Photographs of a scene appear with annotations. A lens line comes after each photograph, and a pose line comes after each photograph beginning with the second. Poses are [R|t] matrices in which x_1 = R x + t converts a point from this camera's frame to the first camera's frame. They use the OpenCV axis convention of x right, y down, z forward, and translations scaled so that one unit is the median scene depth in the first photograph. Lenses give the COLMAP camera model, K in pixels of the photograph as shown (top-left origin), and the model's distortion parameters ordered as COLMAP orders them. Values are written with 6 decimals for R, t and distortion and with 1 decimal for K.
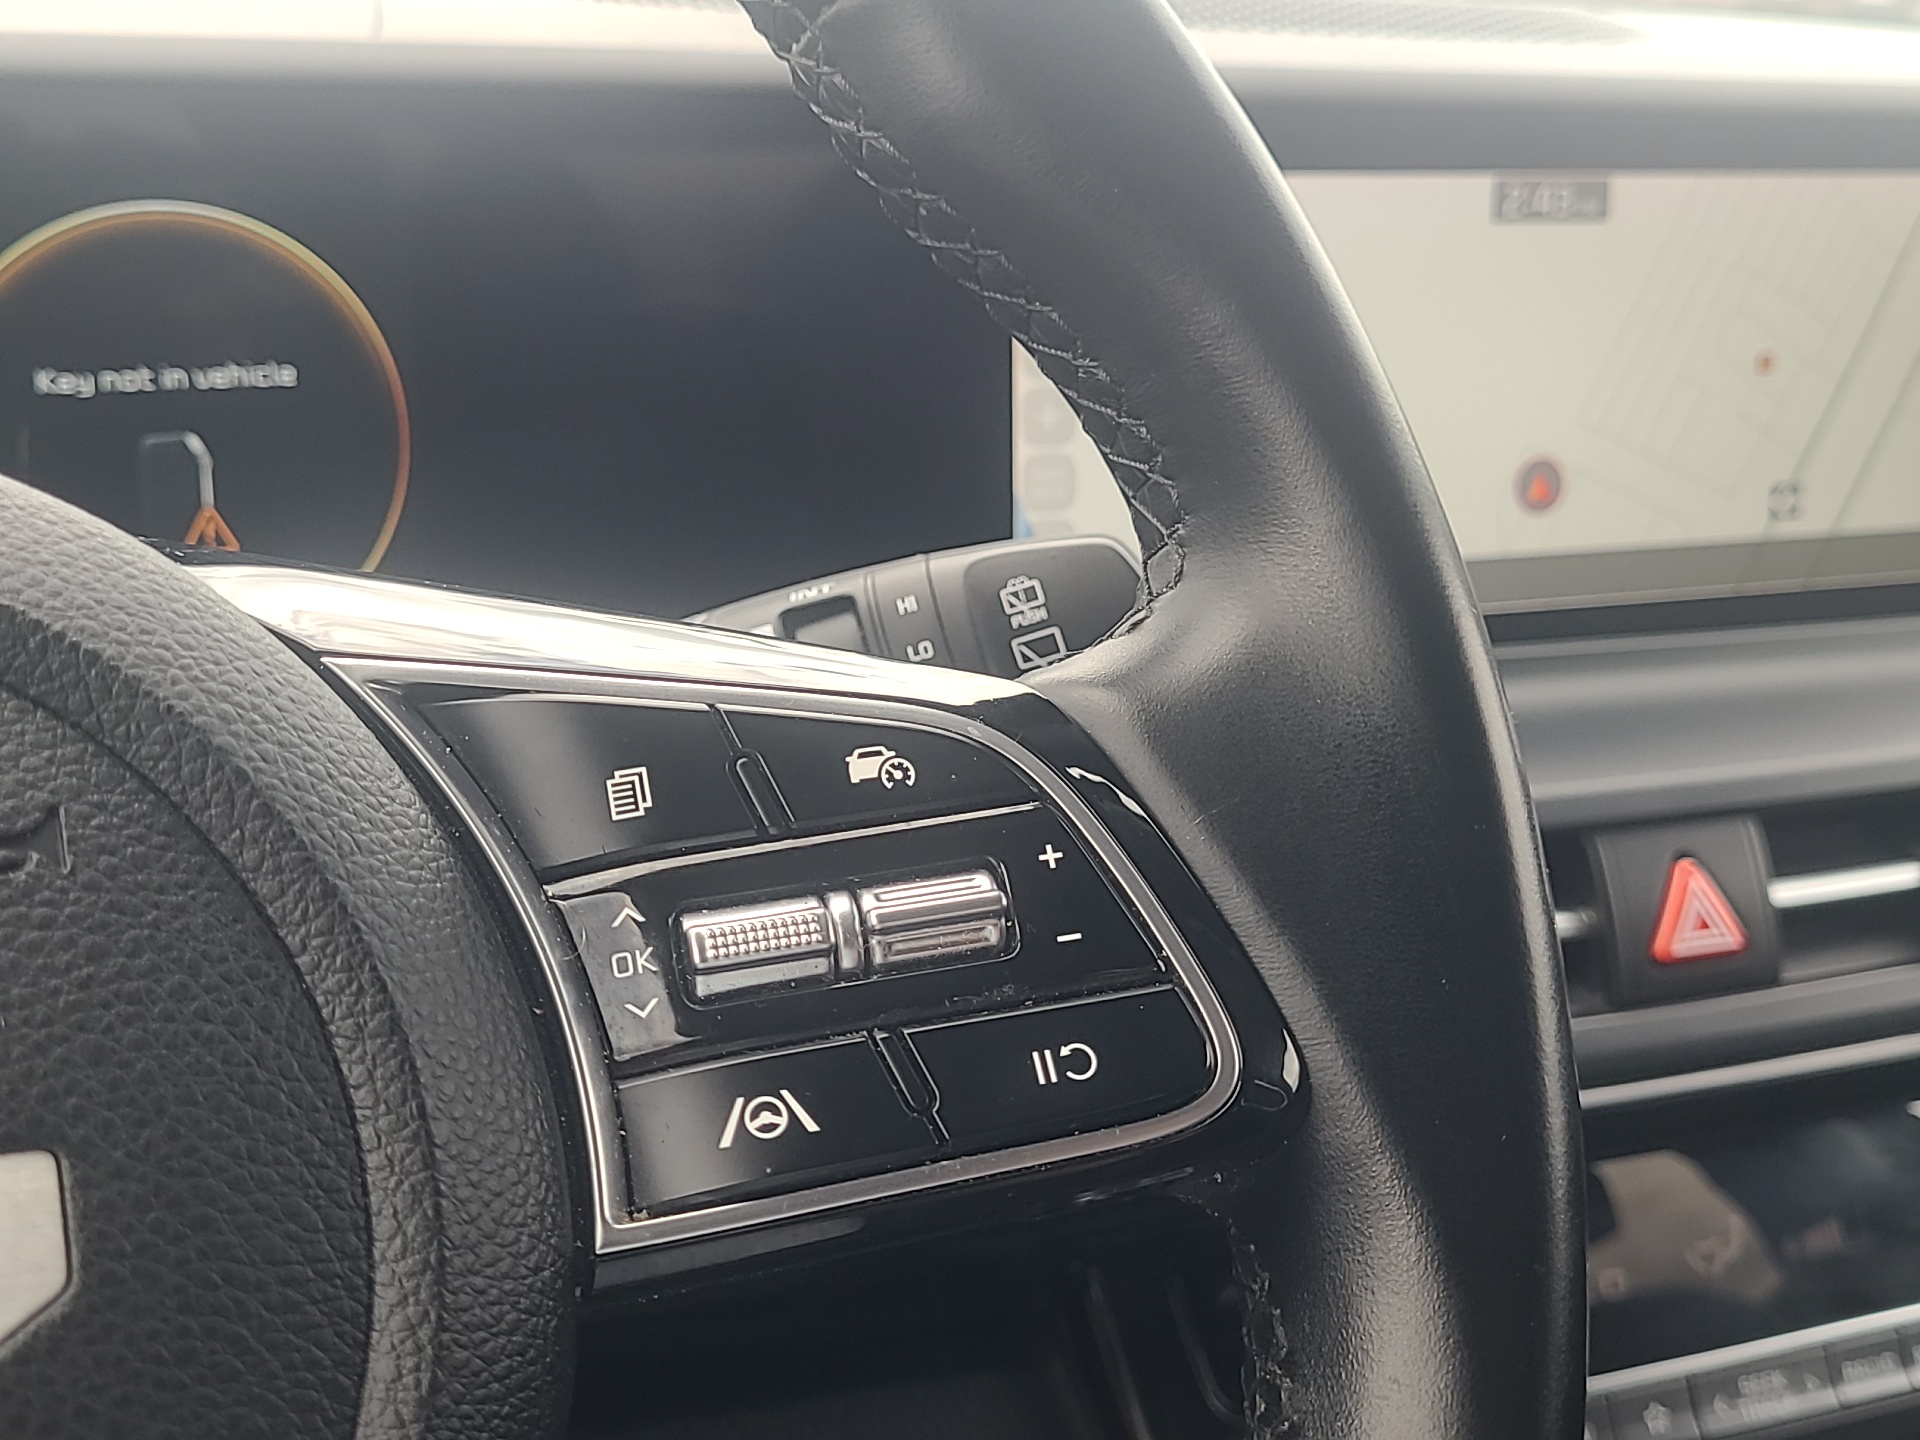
lens RADIAL K [[2371.7, 0, 960.0], [0, 2371.7, 720.0], [0, 0, 1]] dist [0.109164, -0.732272]
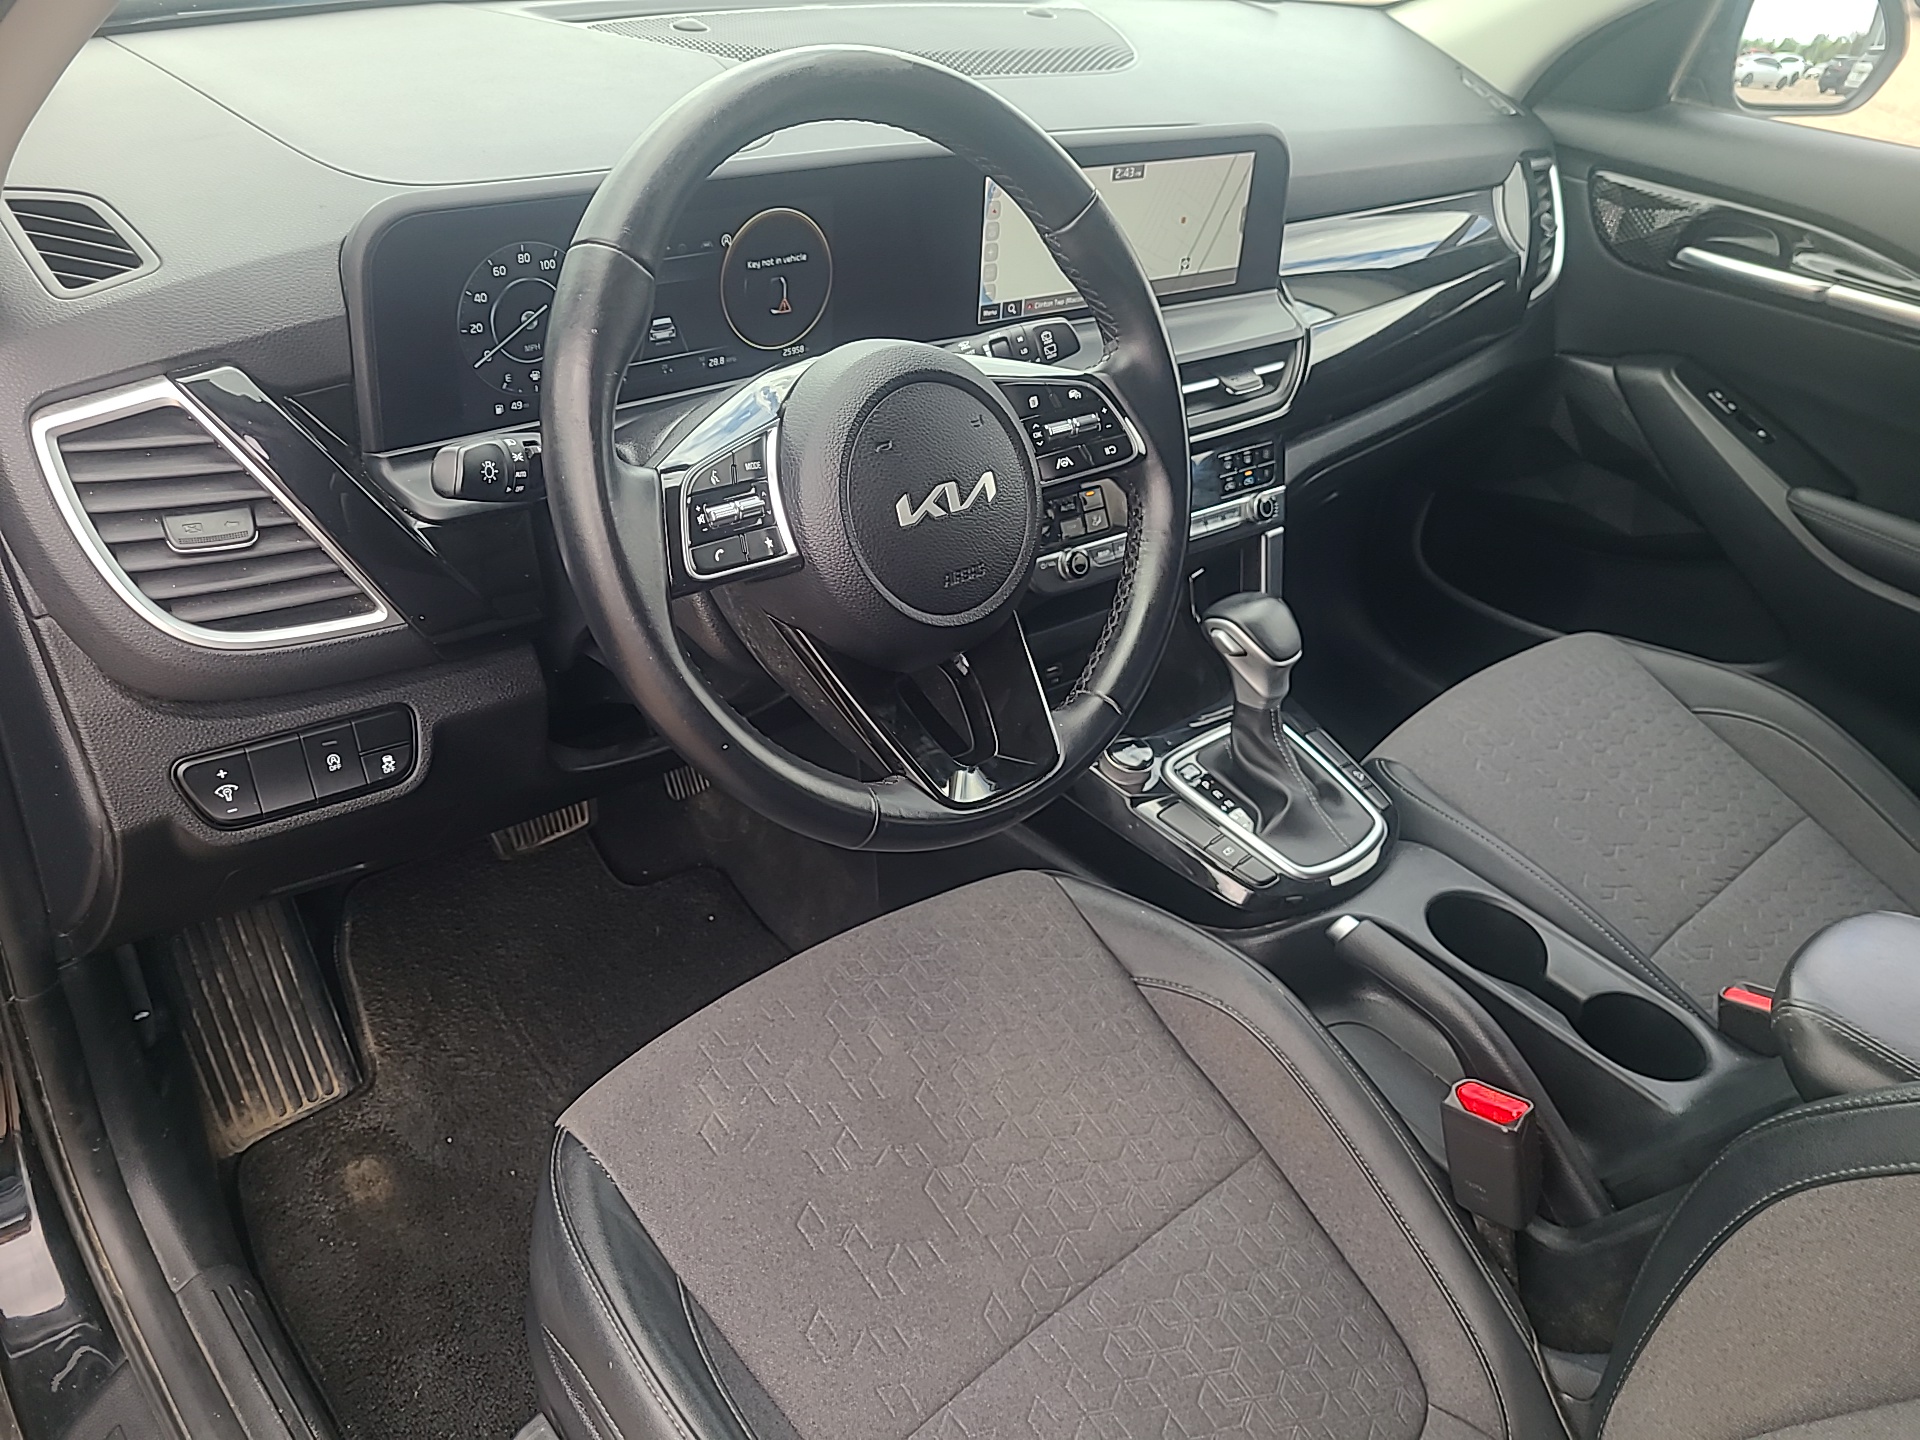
lens RADIAL K [[1438.3, 0, 933.3], [0, 1438.3, 724.4], [0, 0, 1]] dist [0.041695, -0.058355]
pose [[0.965843, -0.087710, 0.243833, -0.832186], [0.002511, 0.944097, 0.329657, -0.241704], [-0.259116, -0.317785, 0.912070, -1.446019]]
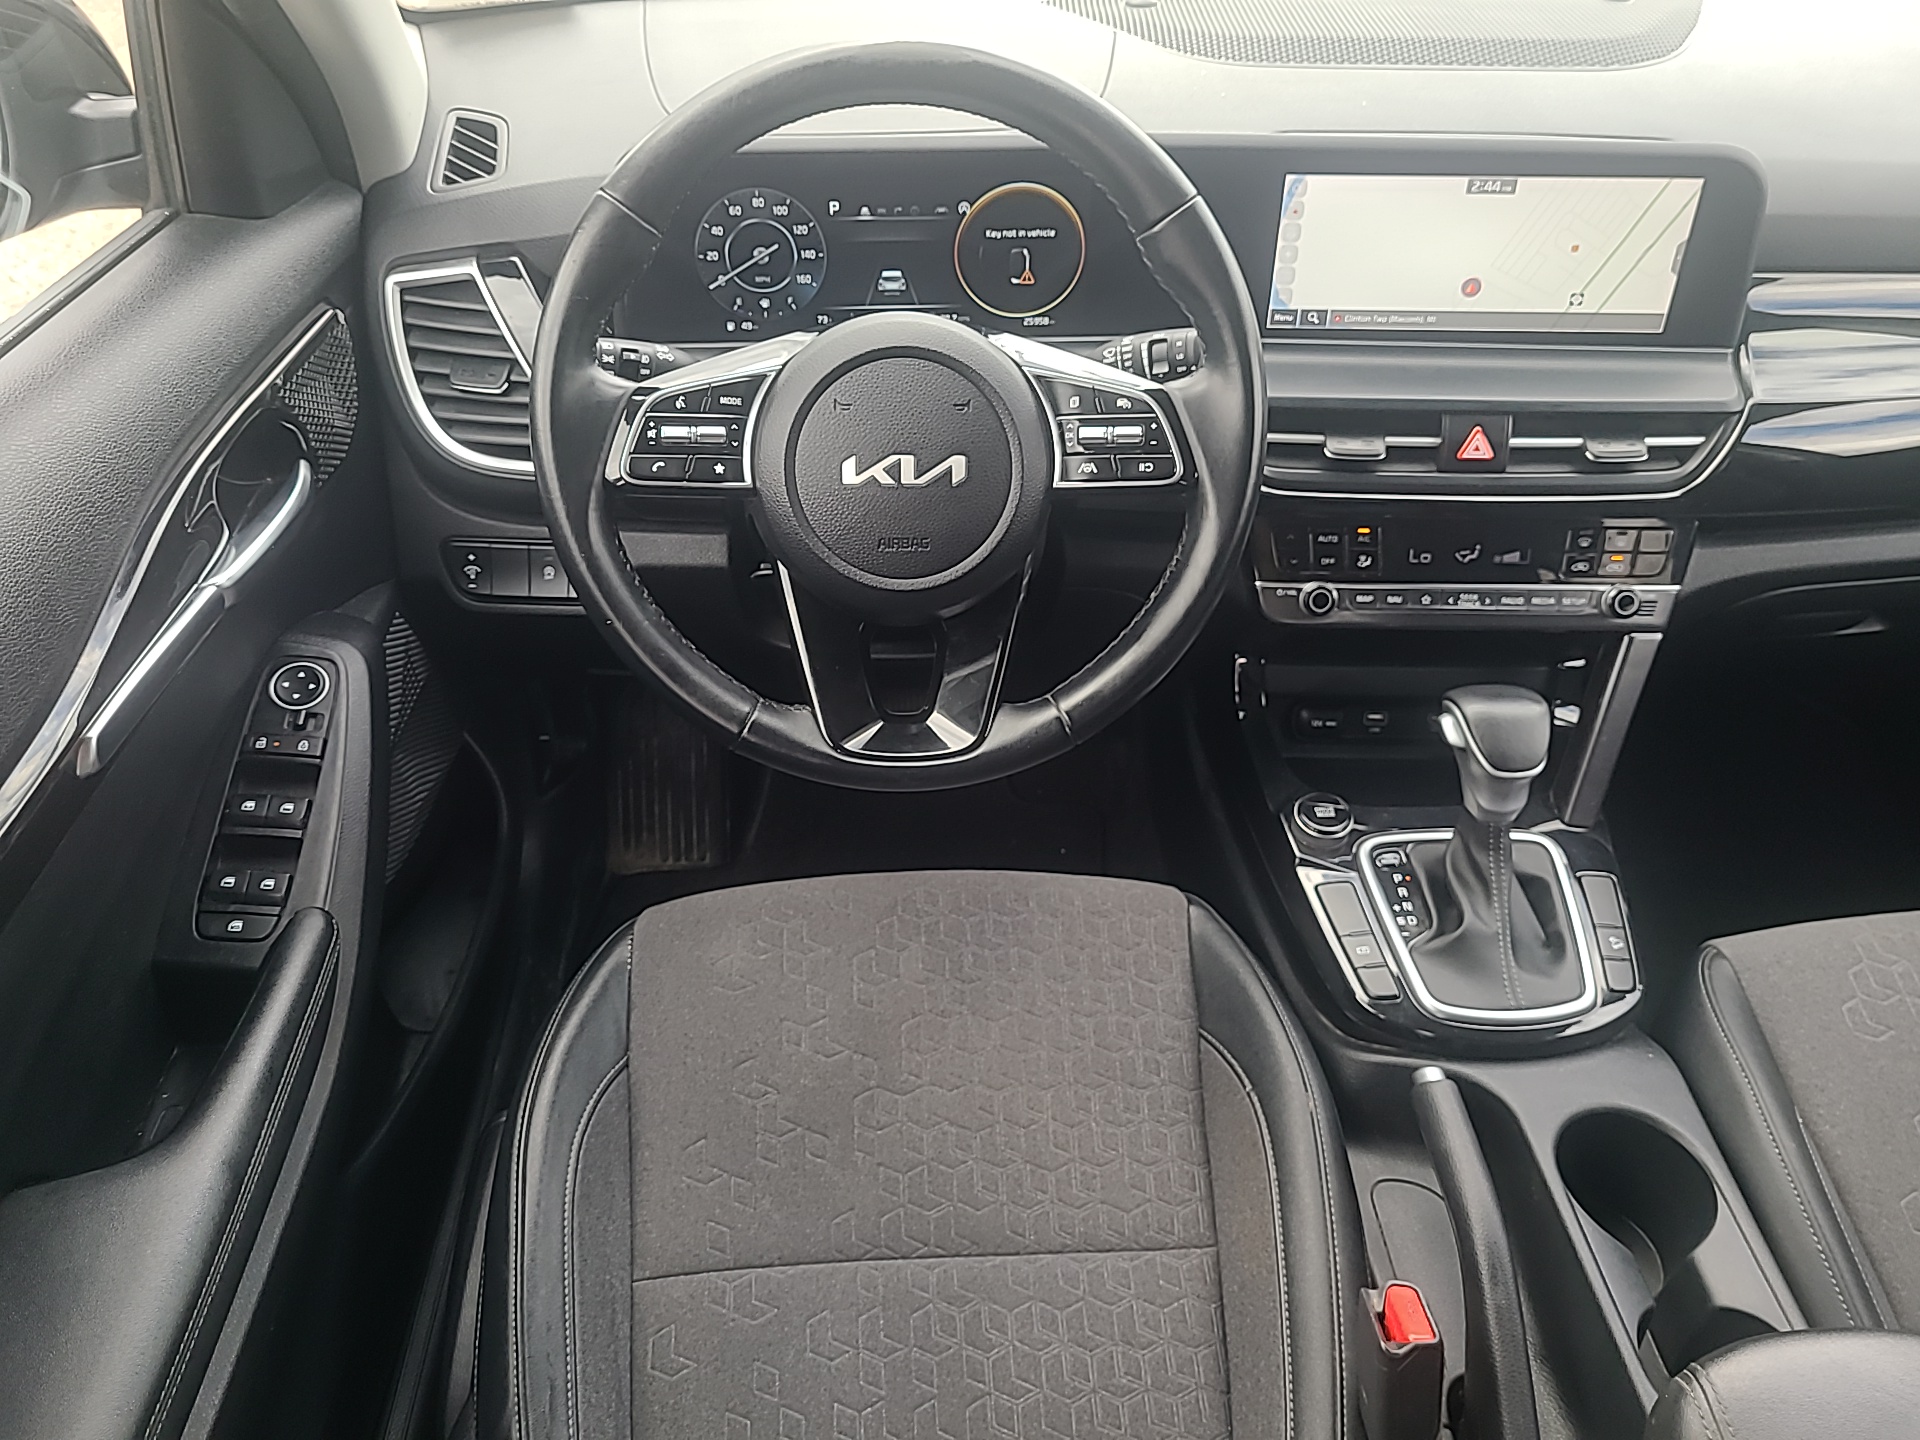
lens RADIAL K [[1438.3, 0, 933.3], [0, 1438.3, 724.4], [0, 0, 1]] dist [0.041695, -0.058355]
pose [[0.911347, 0.232646, -0.339590, 0.572985], [-0.089941, 0.917580, 0.387243, -0.362294], [0.401692, -0.322370, 0.857159, -1.450452]]
